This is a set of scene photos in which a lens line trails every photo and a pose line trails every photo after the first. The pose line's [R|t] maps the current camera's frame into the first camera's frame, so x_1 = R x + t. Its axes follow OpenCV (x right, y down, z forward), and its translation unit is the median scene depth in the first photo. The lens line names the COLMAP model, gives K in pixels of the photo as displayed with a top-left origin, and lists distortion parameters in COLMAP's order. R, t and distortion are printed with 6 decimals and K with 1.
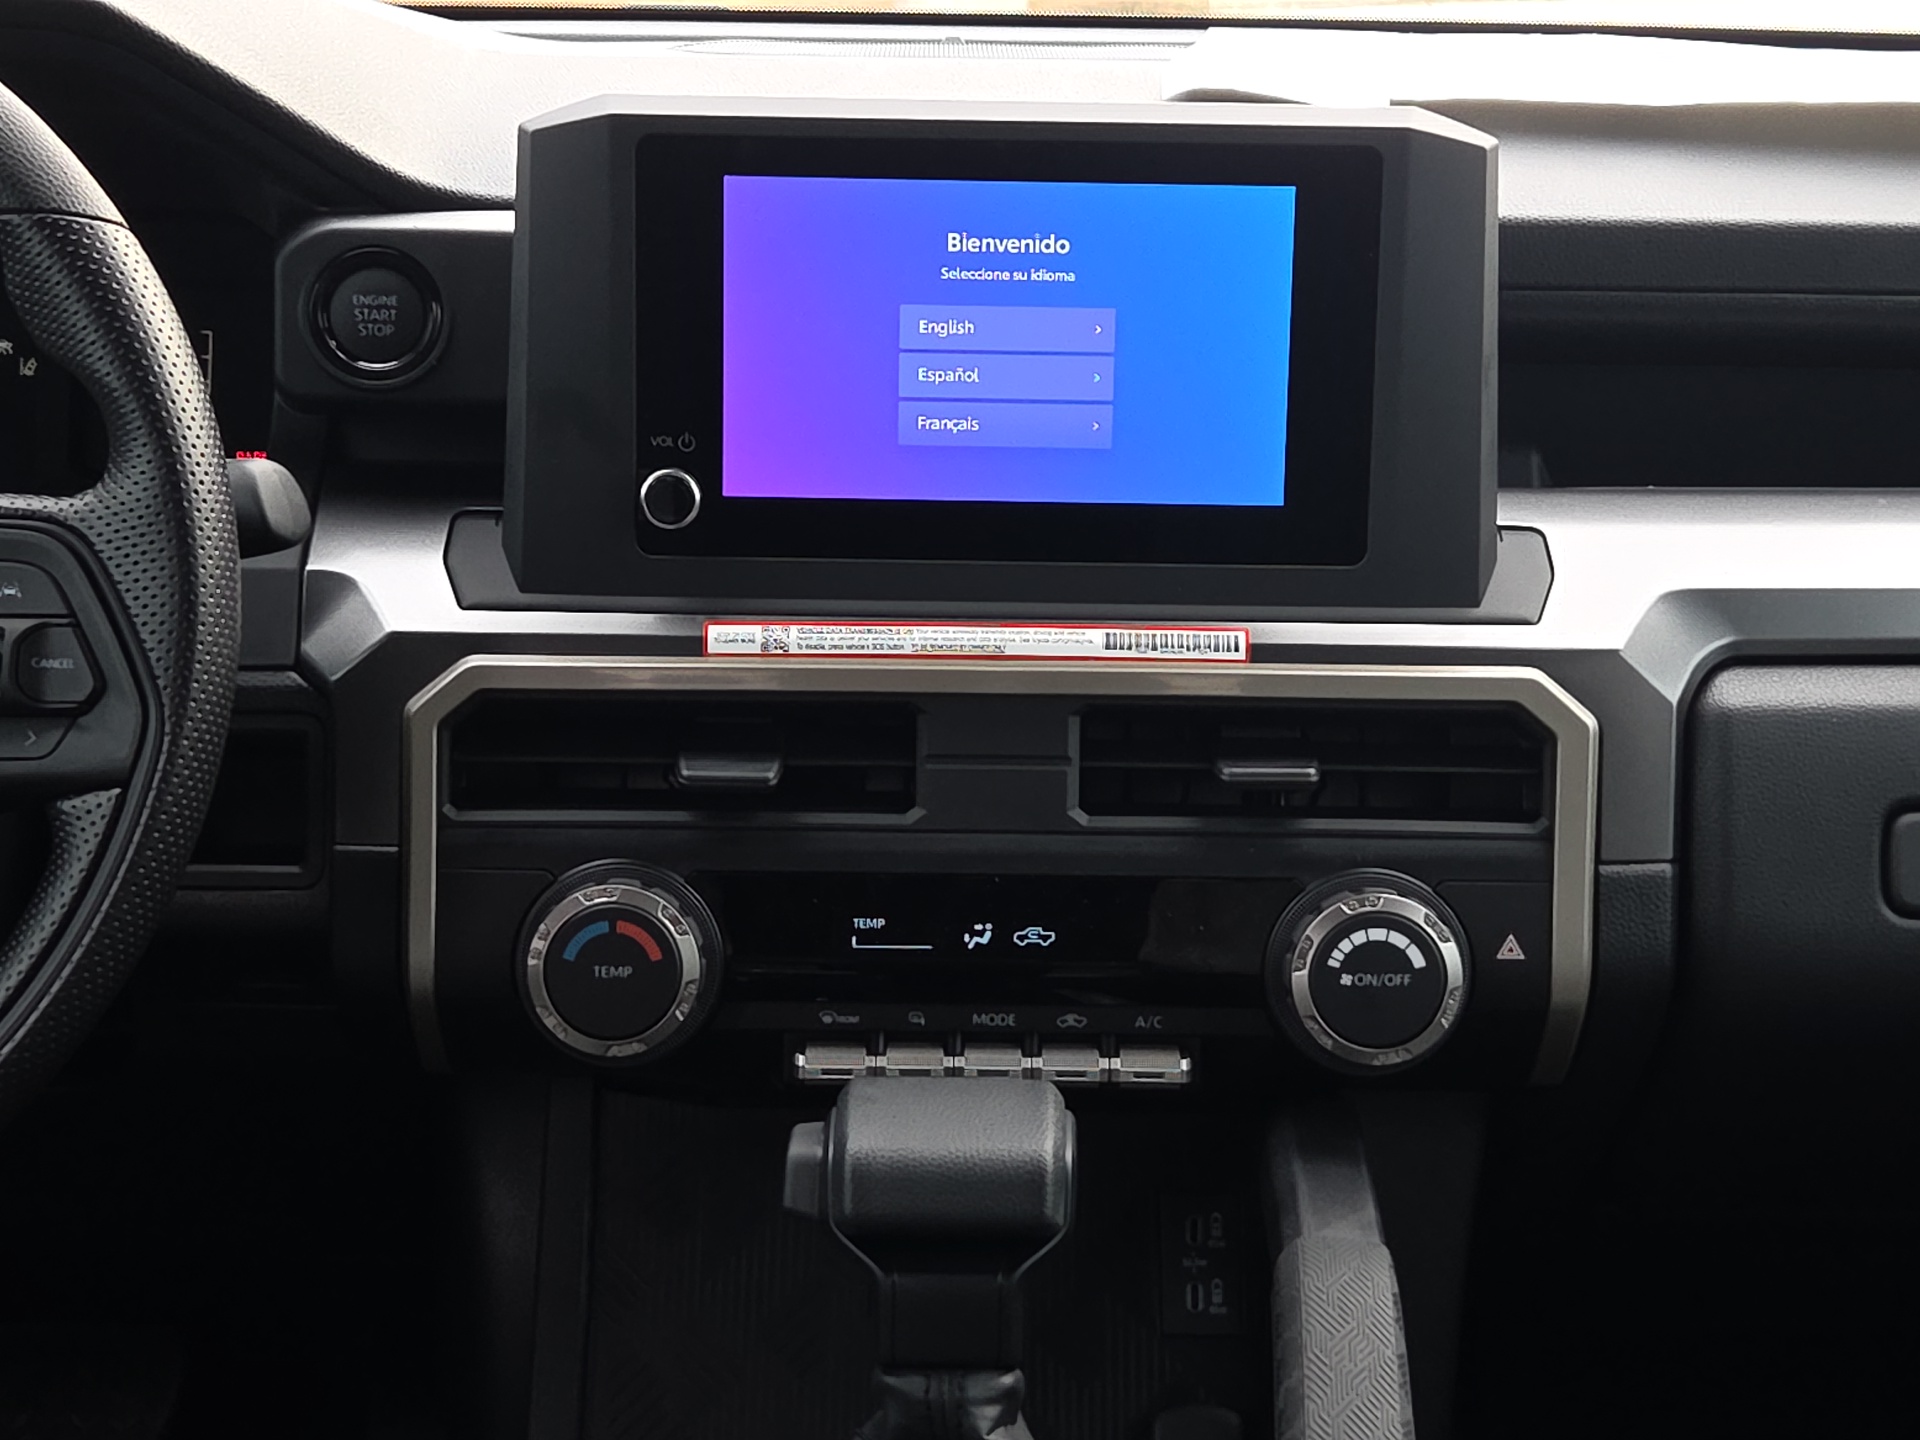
lens RADIAL K [[3367.0, 0, 961.1], [0, 3367.0, 680.6], [0, 0, 1]] dist [0.126120, -0.300513]
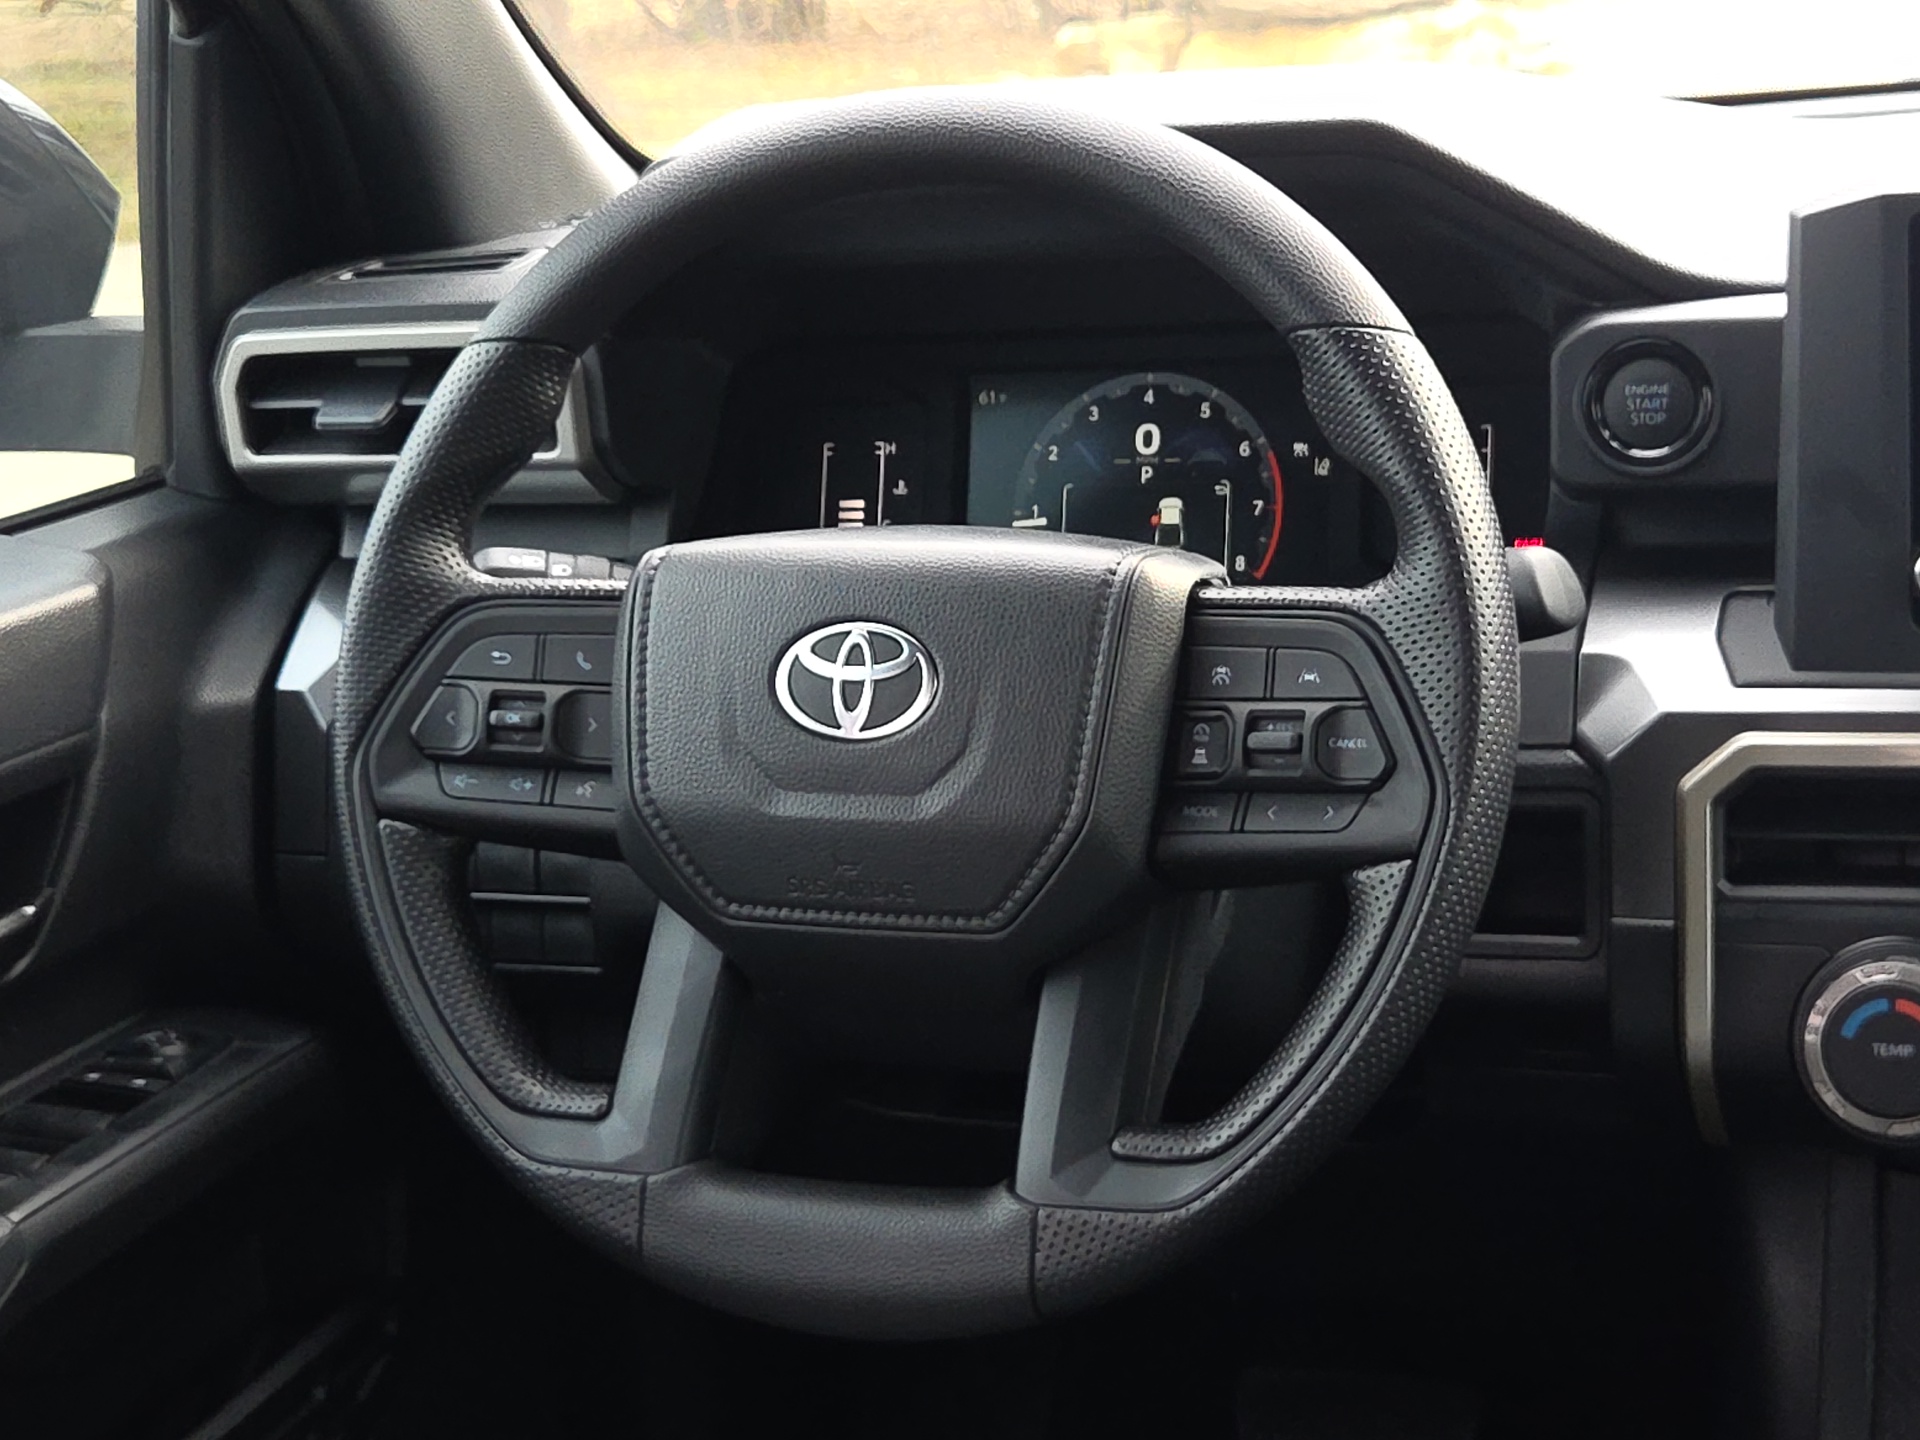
lens RADIAL K [[3367.0, 0, 961.1], [0, 3367.0, 680.6], [0, 0, 1]] dist [0.126120, -0.300513]
pose [[0.931375, -0.012381, -0.363850, 0.007333], [0.004052, 0.999712, -0.023646, -0.000183], [0.364038, 0.020549, 0.931158, -0.040947]]
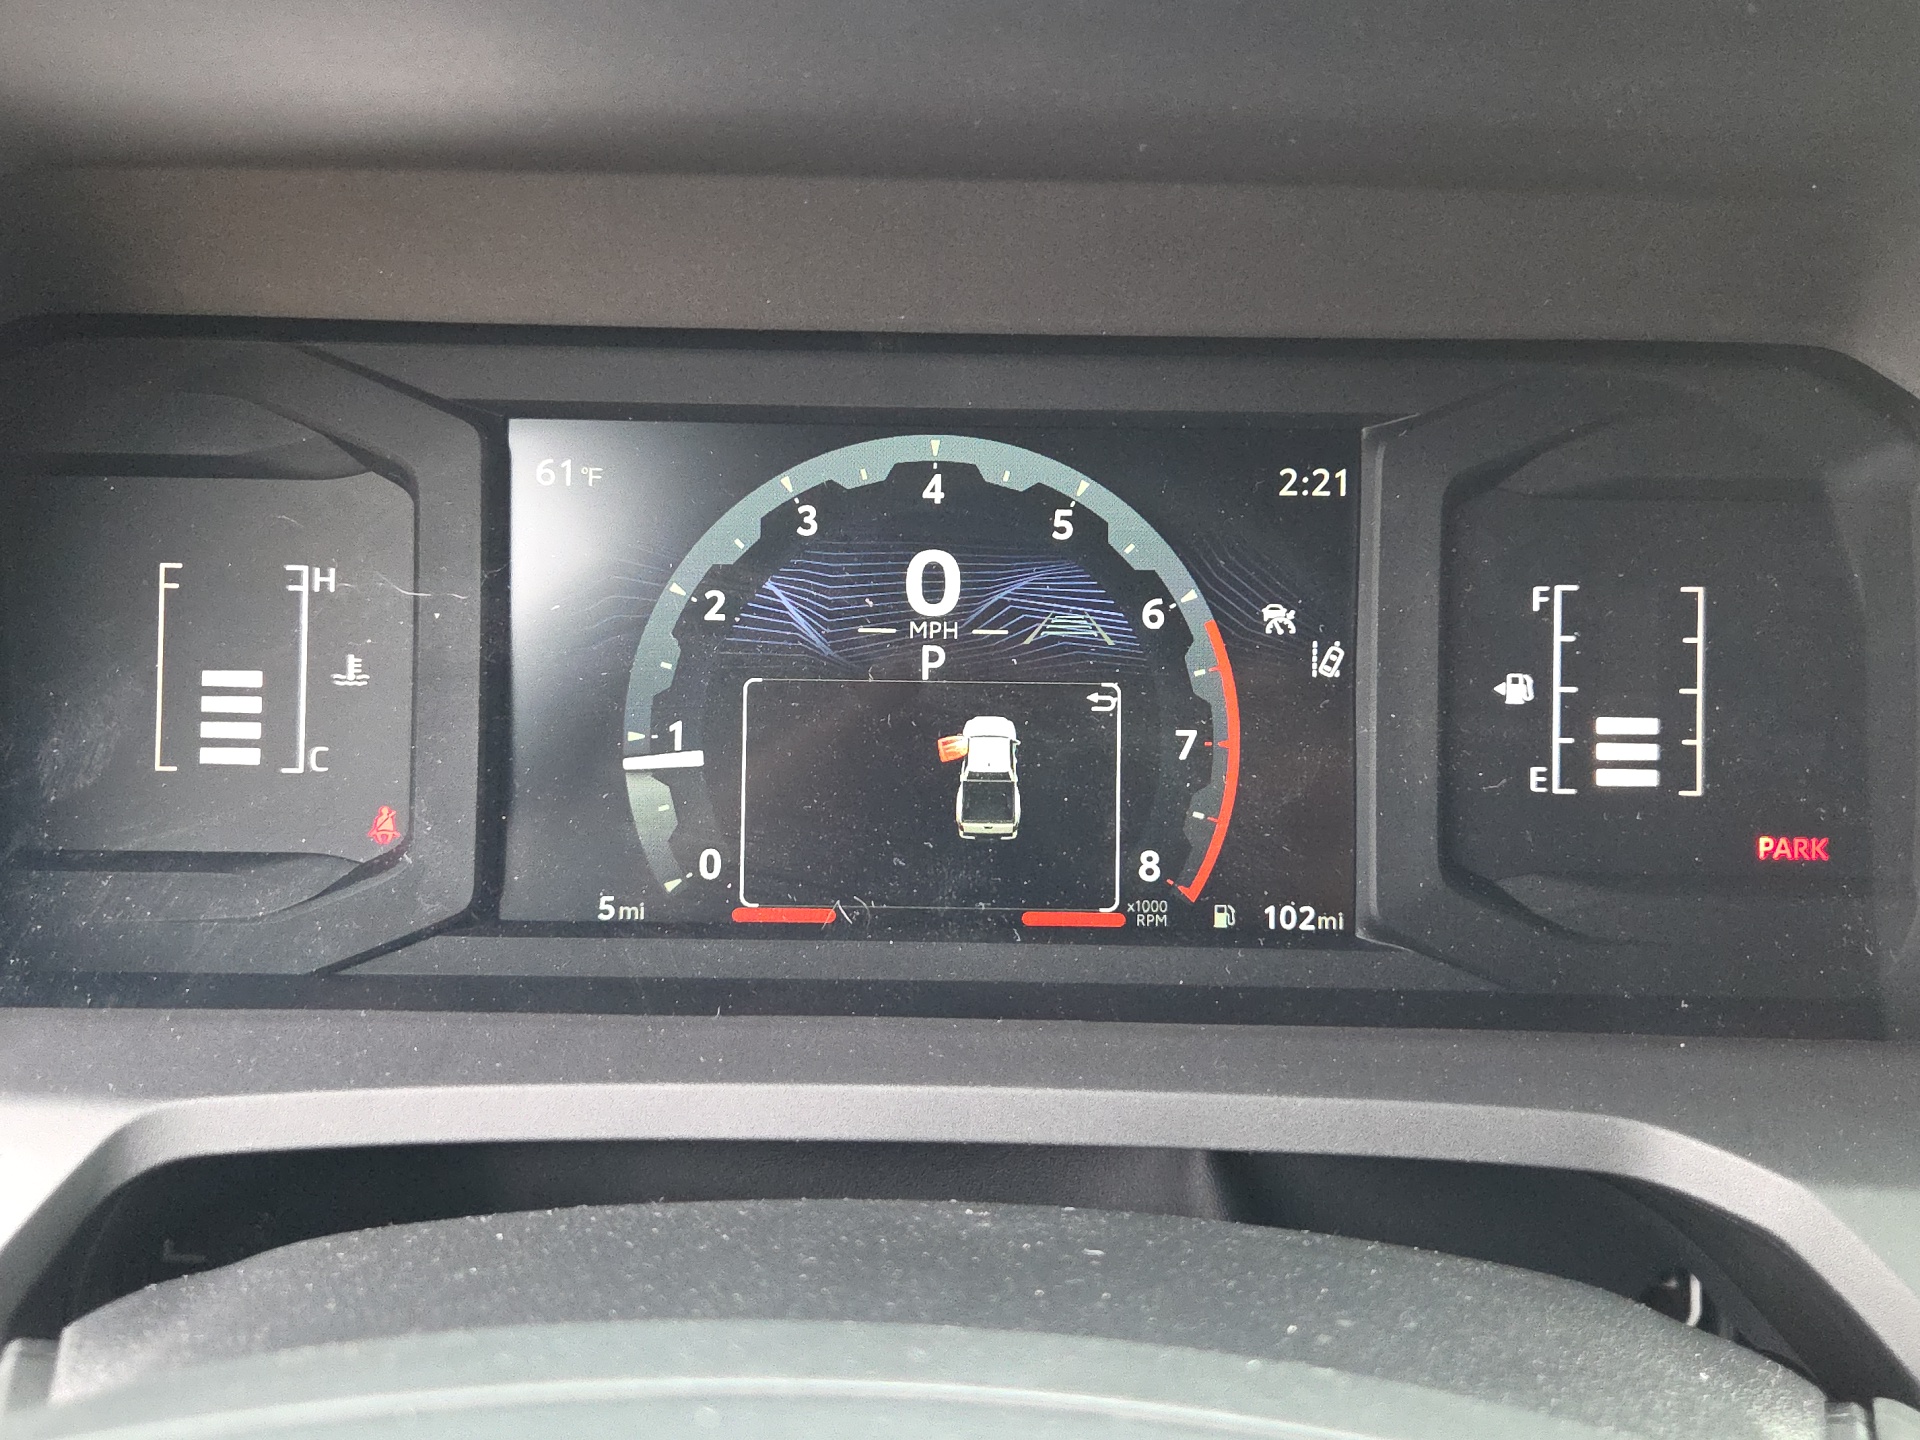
lens RADIAL K [[1748.7, 0, 960.0], [0, 1748.7, 720.0], [0, 0, 1]] dist [0.048015, -0.002581]
pose [[0.999883, 0.004349, -0.014641, -0.409472], [-0.003284, 0.997402, 0.071960, -0.128540], [0.014916, -0.071903, 0.997300, 0.934565]]
